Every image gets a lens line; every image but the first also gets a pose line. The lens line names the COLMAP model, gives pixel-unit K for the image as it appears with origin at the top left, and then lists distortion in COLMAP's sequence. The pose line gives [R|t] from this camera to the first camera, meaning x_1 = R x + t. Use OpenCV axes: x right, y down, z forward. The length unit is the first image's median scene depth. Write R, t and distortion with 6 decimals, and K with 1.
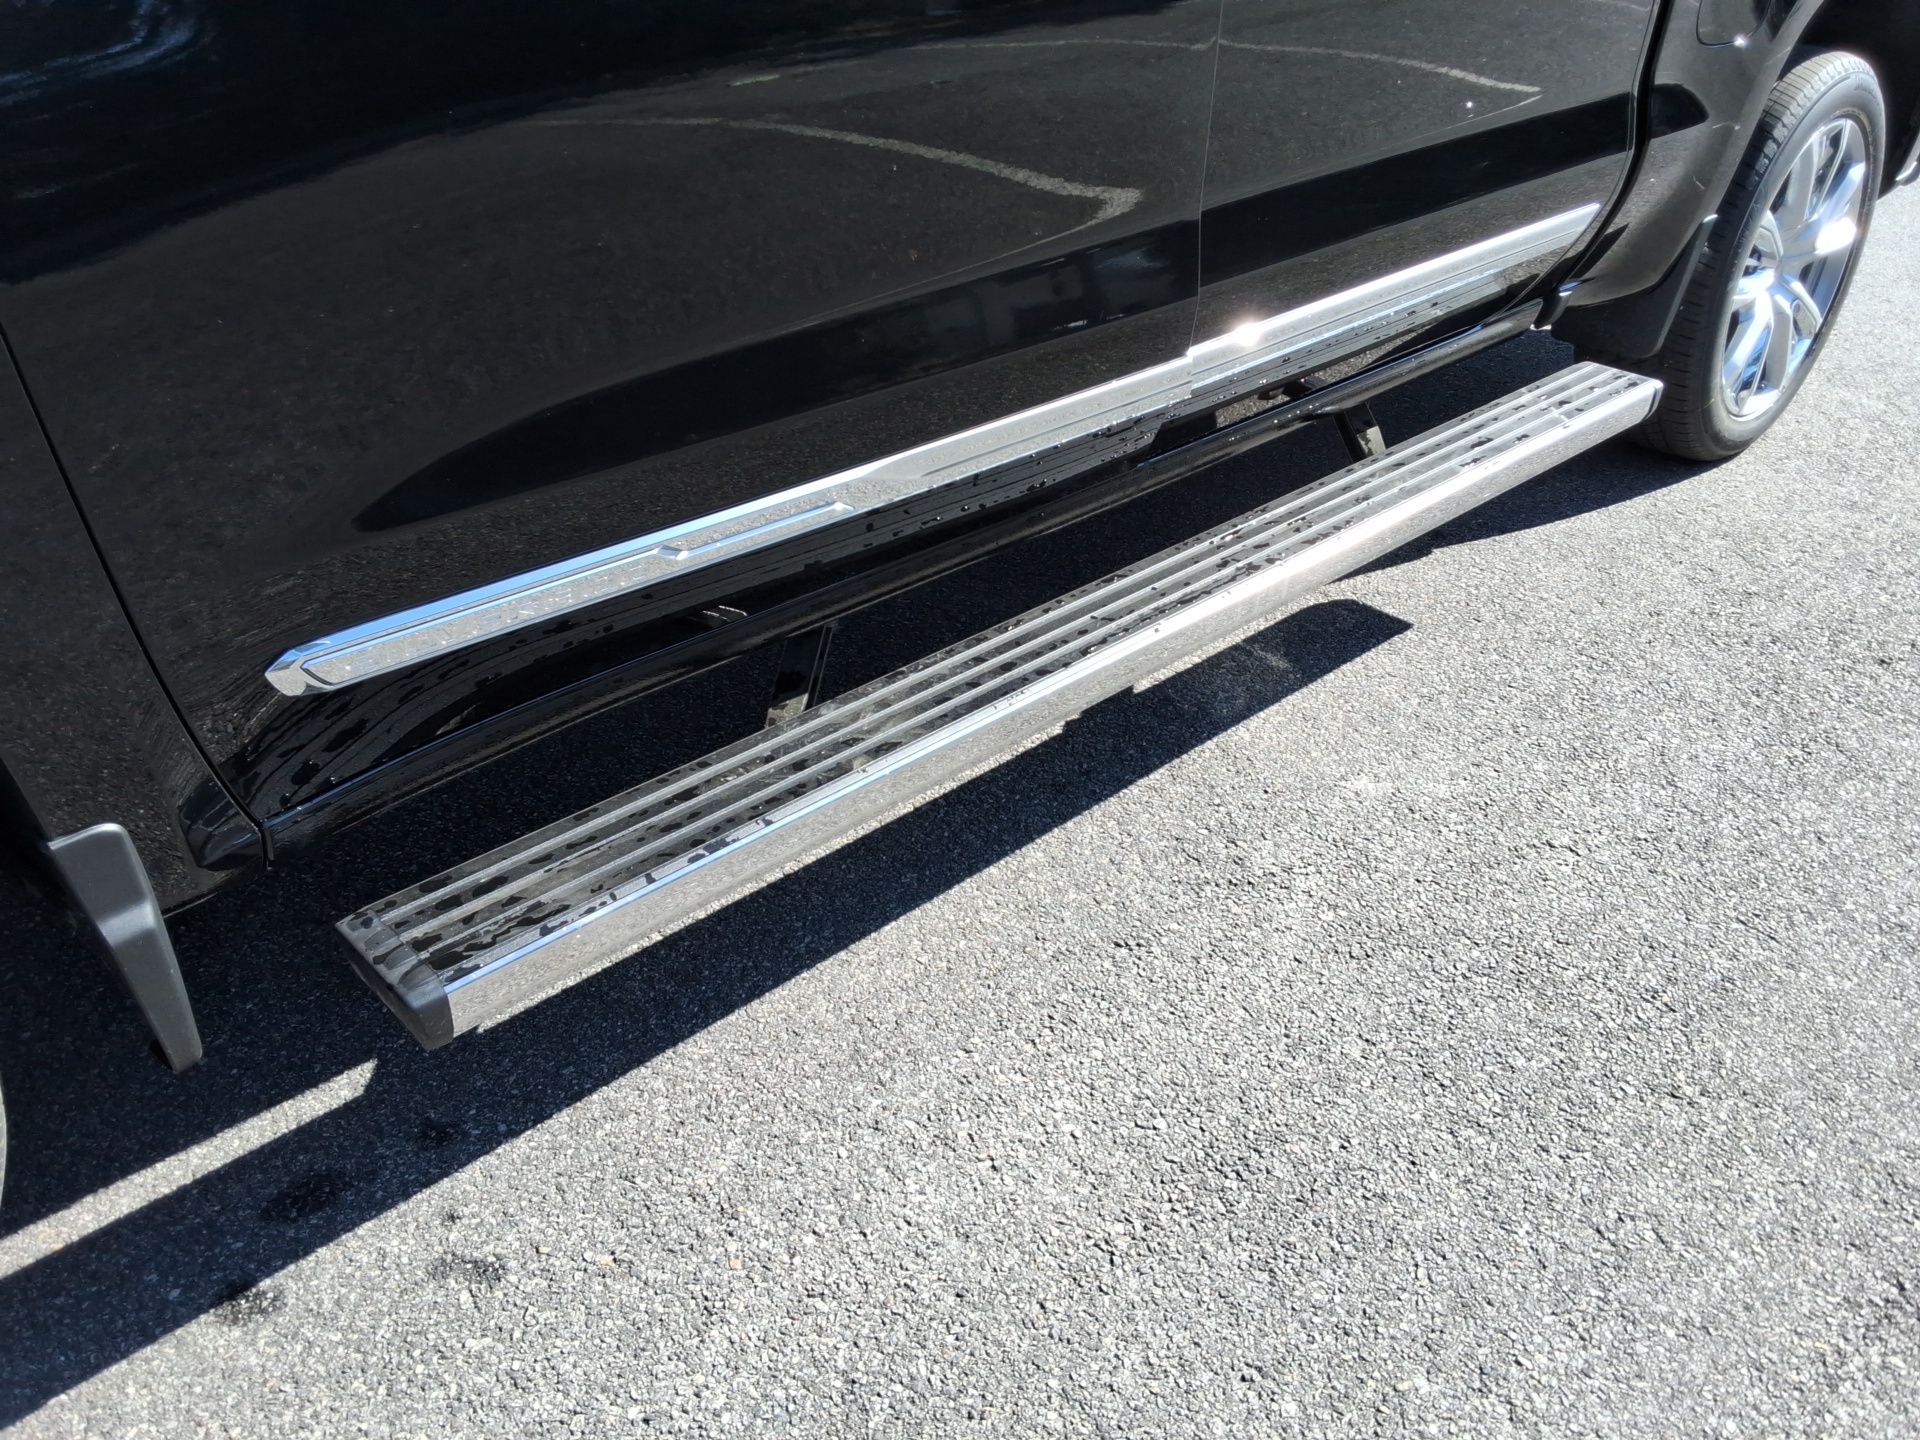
lens RADIAL K [[1531.6, 0, 962.3], [0, 1531.6, 700.8], [0, 0, 1]] dist [0.094461, -0.145728]
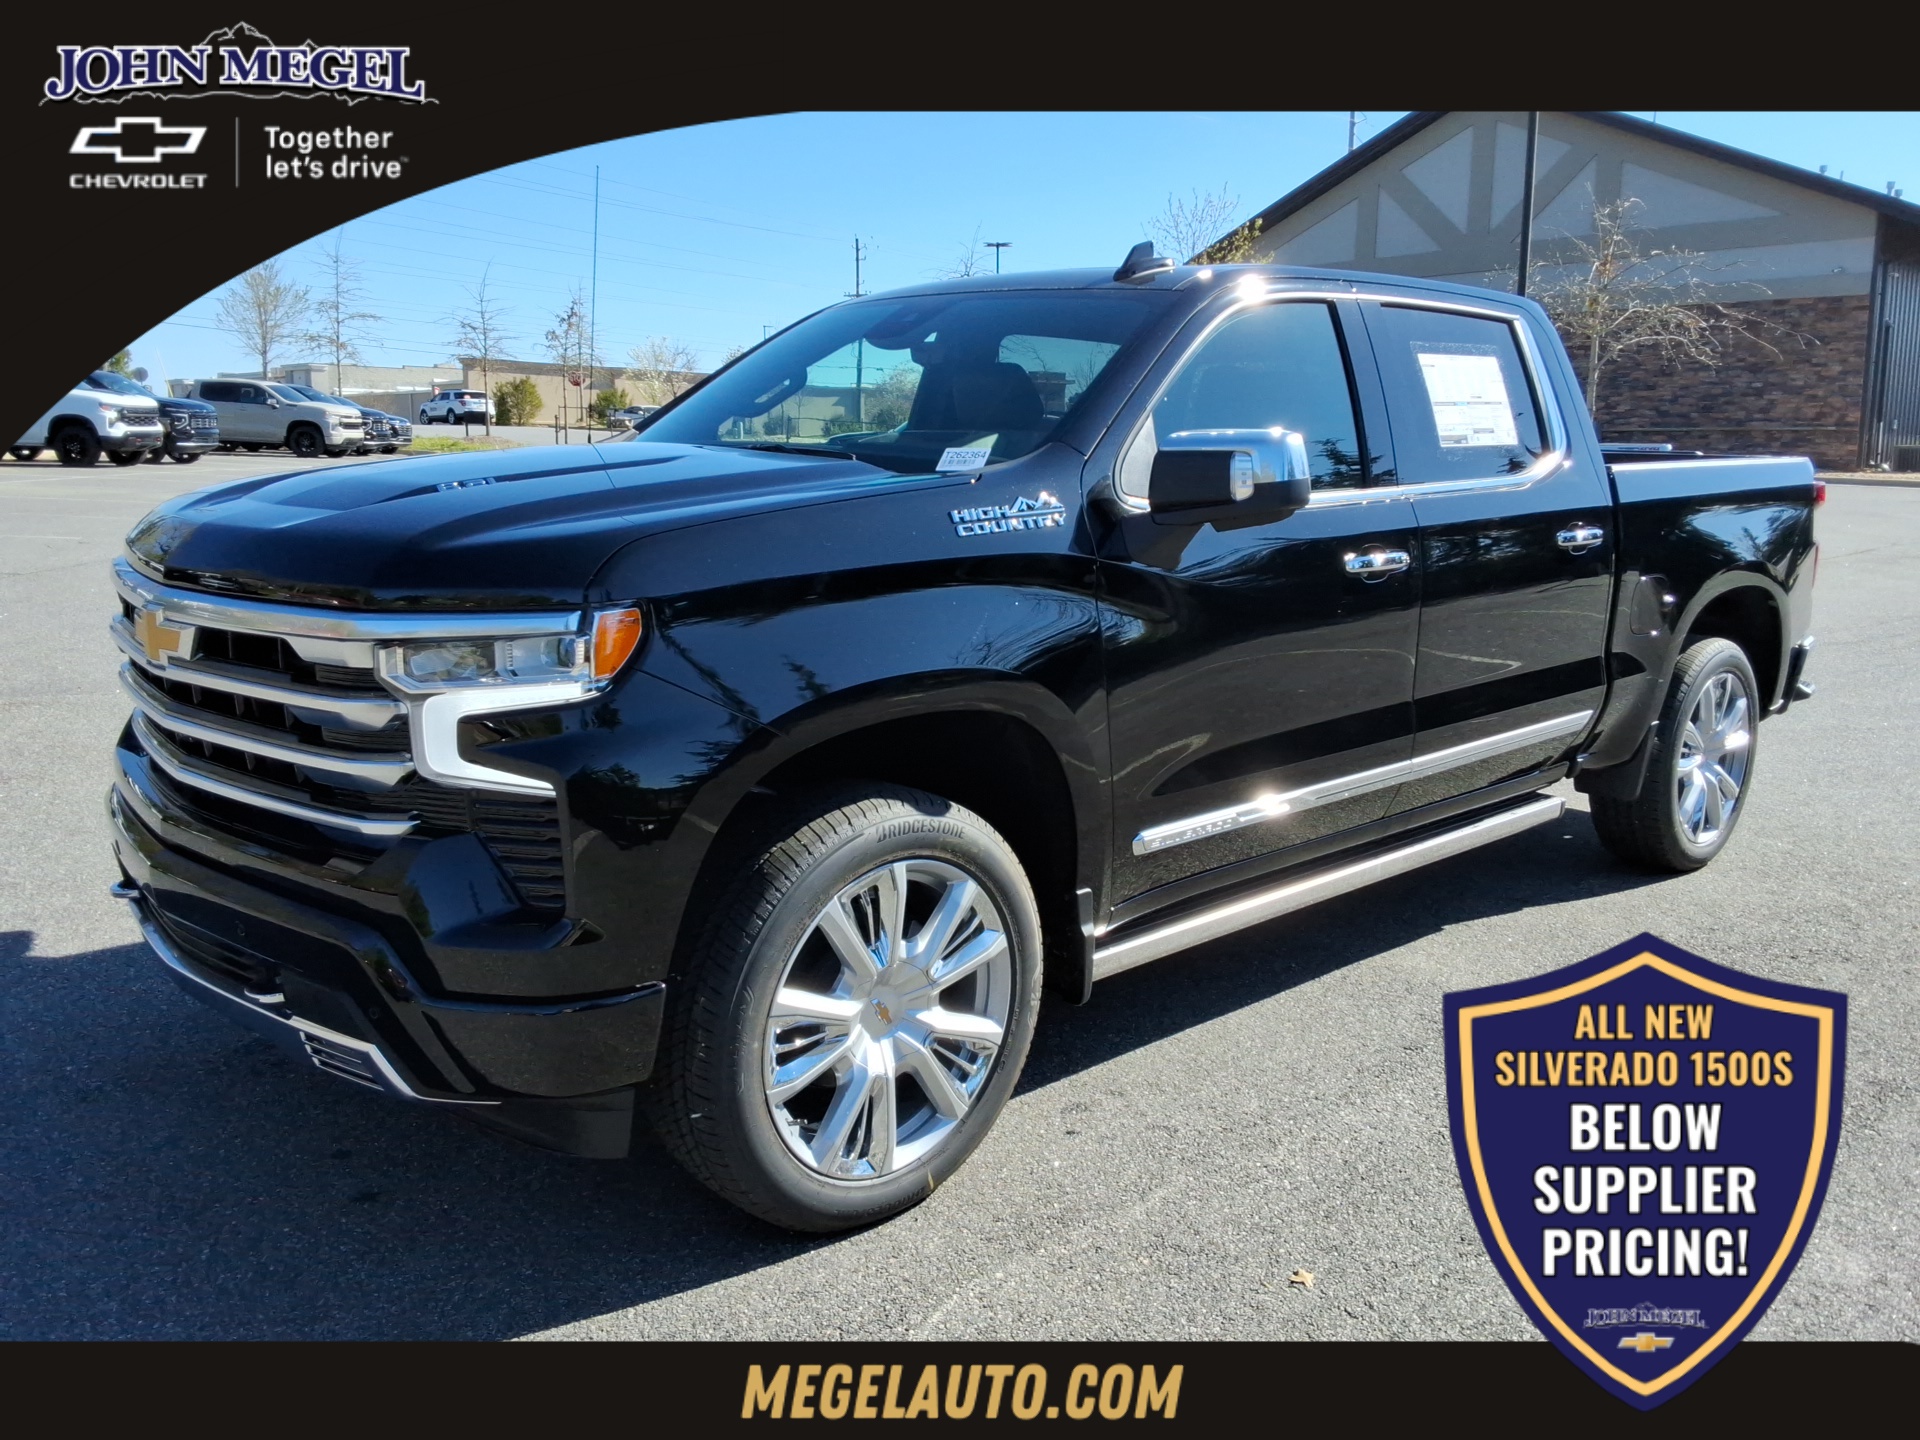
lens RADIAL K [[1531.6, 0, 974.1], [0, 1531.6, 717.2], [0, 0, 1]] dist [0.094461, -0.145728]
pose [[0.999980, -0.005855, -0.002449, -0.275033], [0.004640, 0.937730, -0.347333, 0.273230], [0.004330, 0.347315, 0.937739, -0.625359]]
